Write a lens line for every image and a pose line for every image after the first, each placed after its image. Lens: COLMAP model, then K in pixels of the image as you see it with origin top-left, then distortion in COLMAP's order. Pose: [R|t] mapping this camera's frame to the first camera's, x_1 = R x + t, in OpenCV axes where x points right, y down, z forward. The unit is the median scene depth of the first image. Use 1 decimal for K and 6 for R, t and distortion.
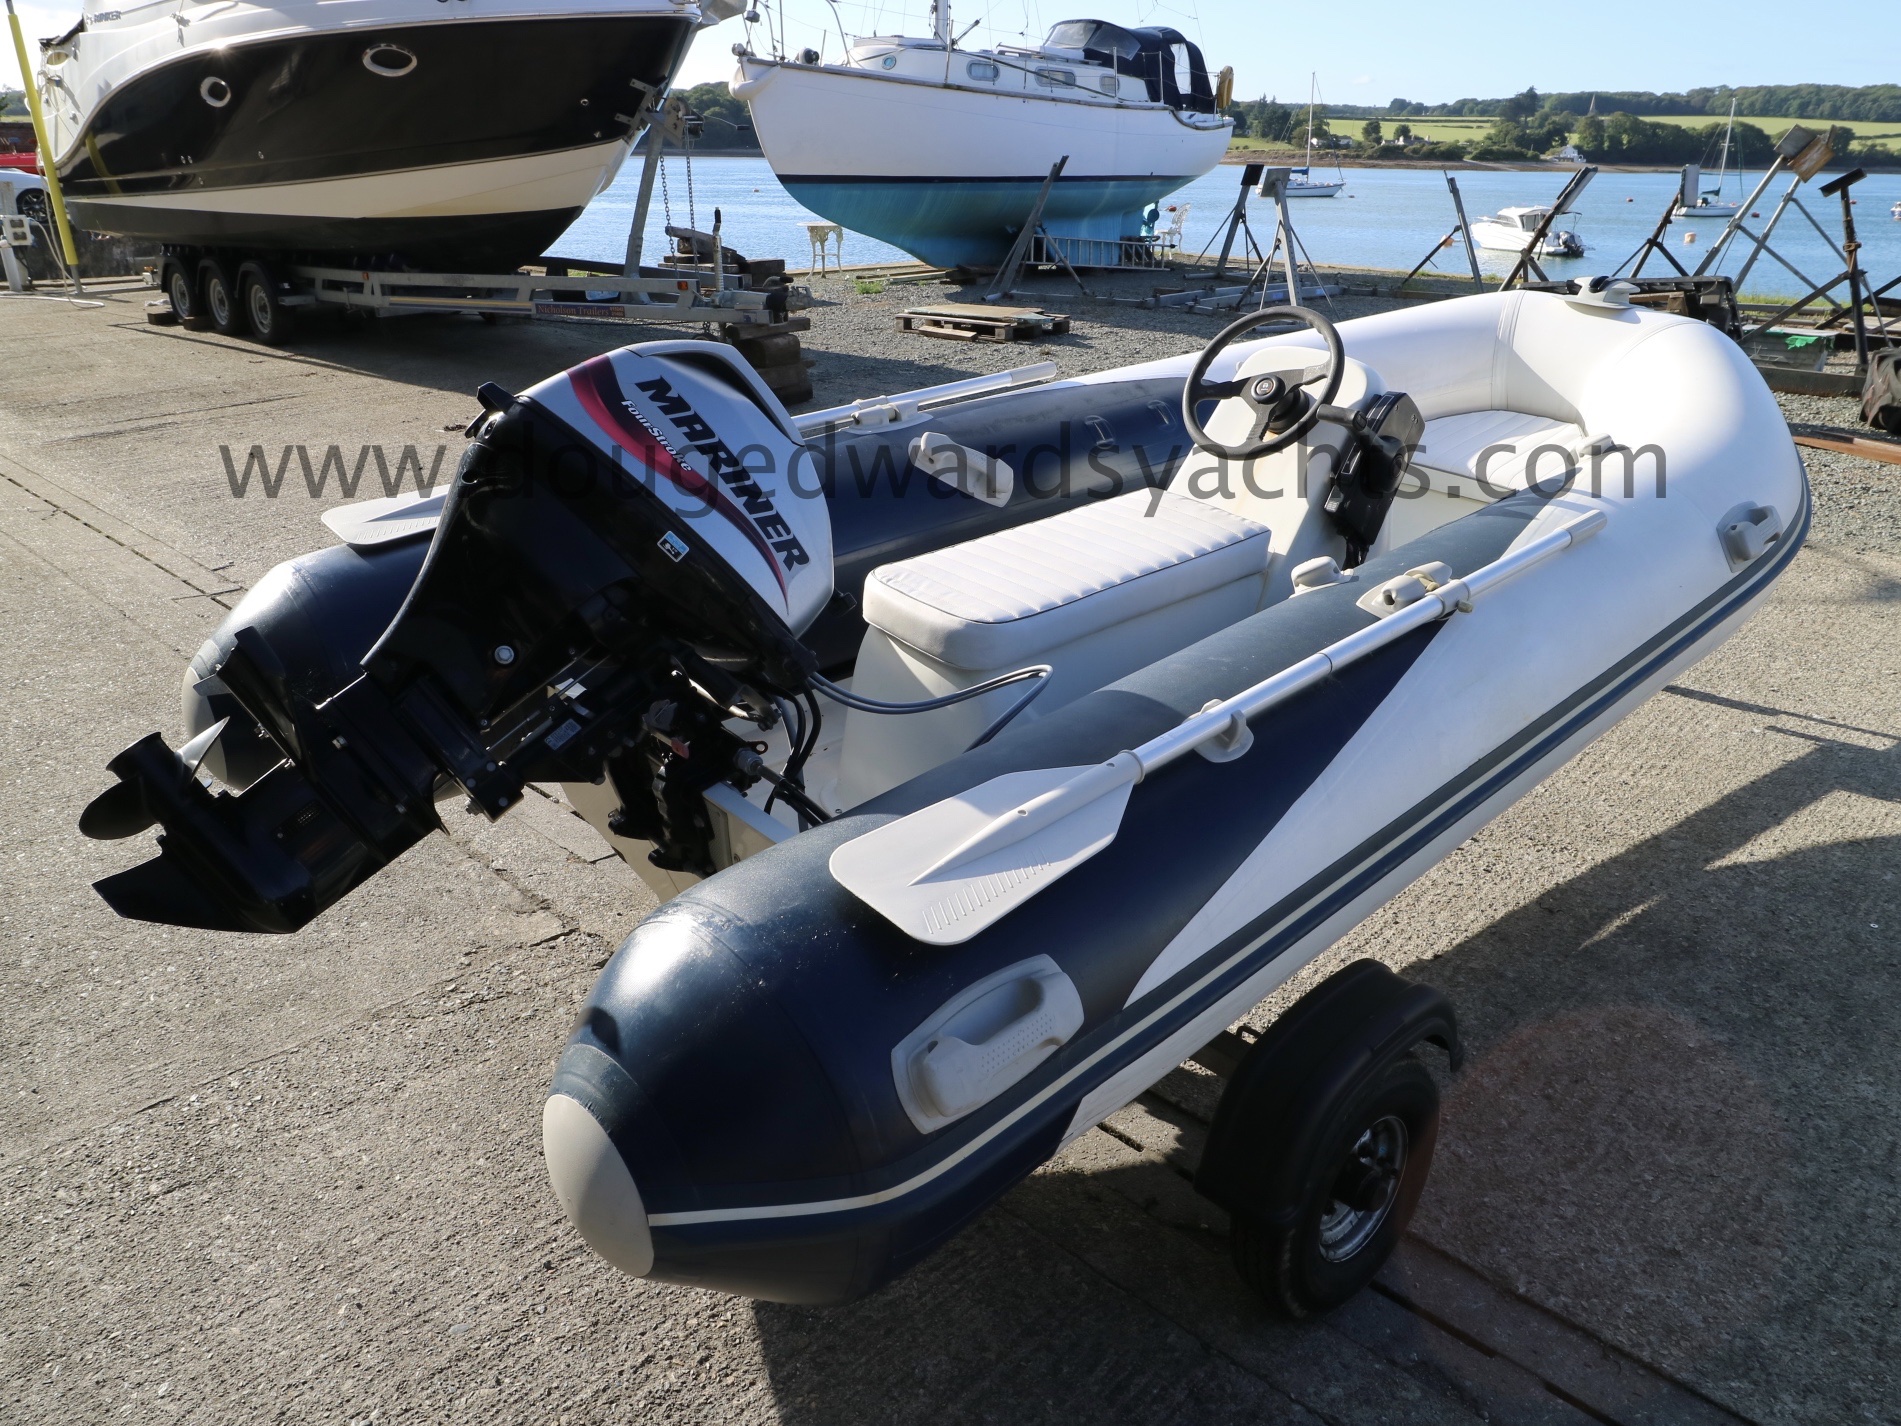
lens RADIAL K [[1517.4, 0, 950.5], [0, 1517.4, 713.0], [0, 0, 1]] dist [-0.040700, 0.039484]
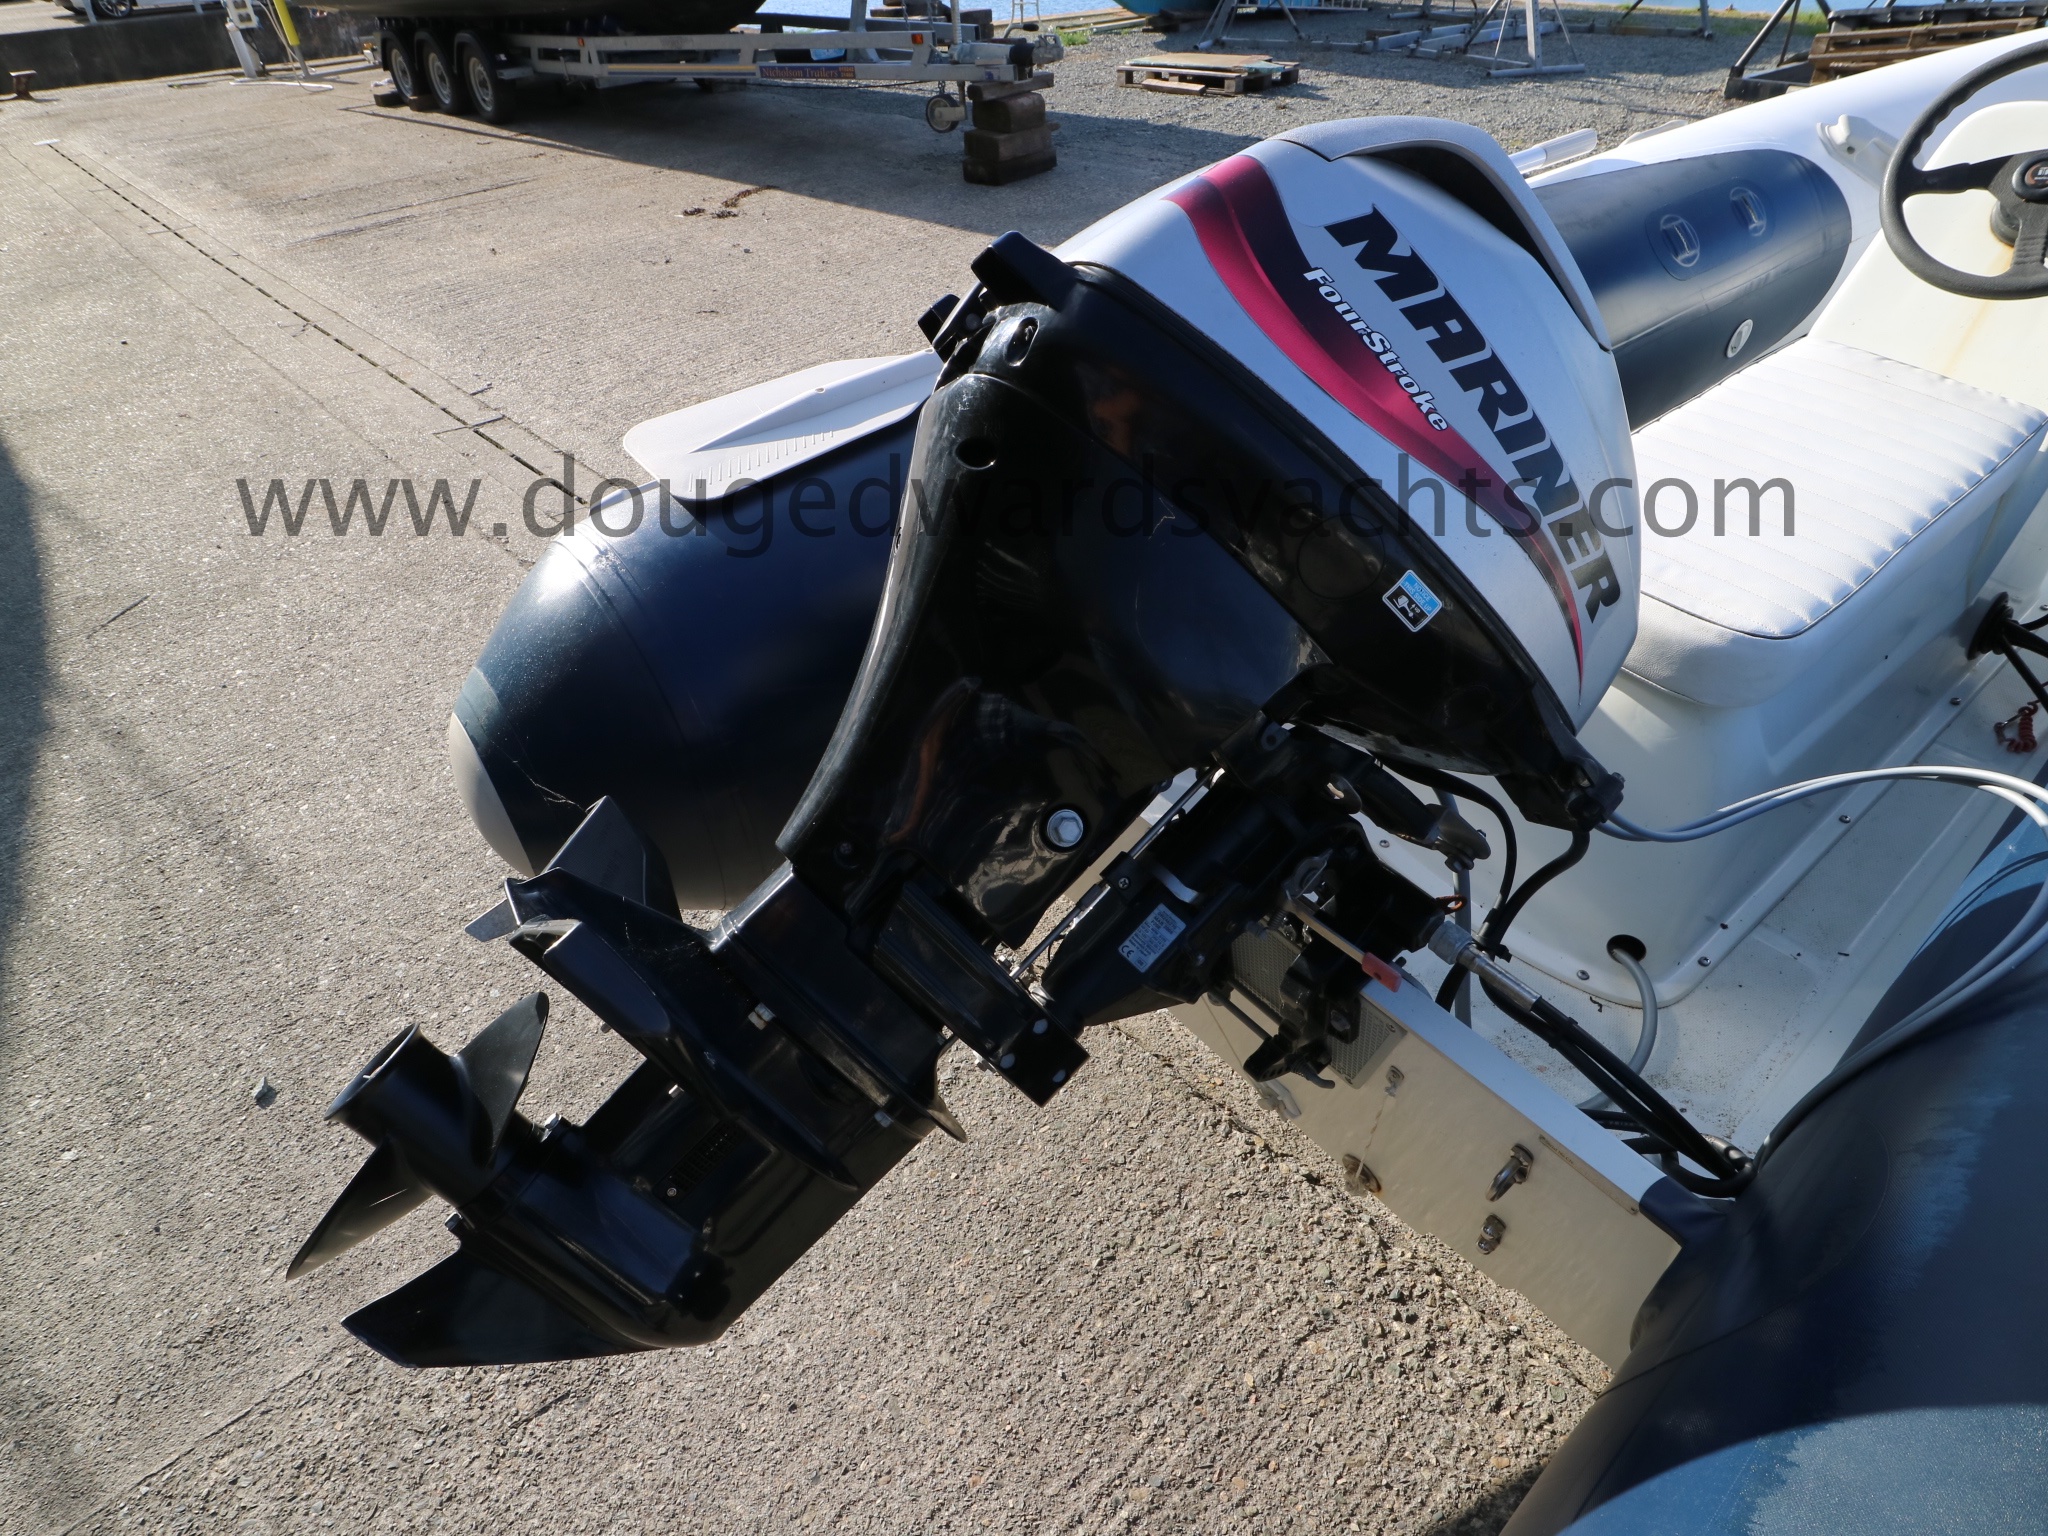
lens RADIAL K [[1186.6, 0, 1020.6], [0, 1186.6, 799.6], [0, 0, 1]] dist [-0.031133, 0.002668]
pose [[0.998746, -0.003954, -0.049910, -0.071105], [0.018491, 0.955529, 0.294317, -0.040098], [0.046527, -0.294870, 0.954404, 0.153580]]
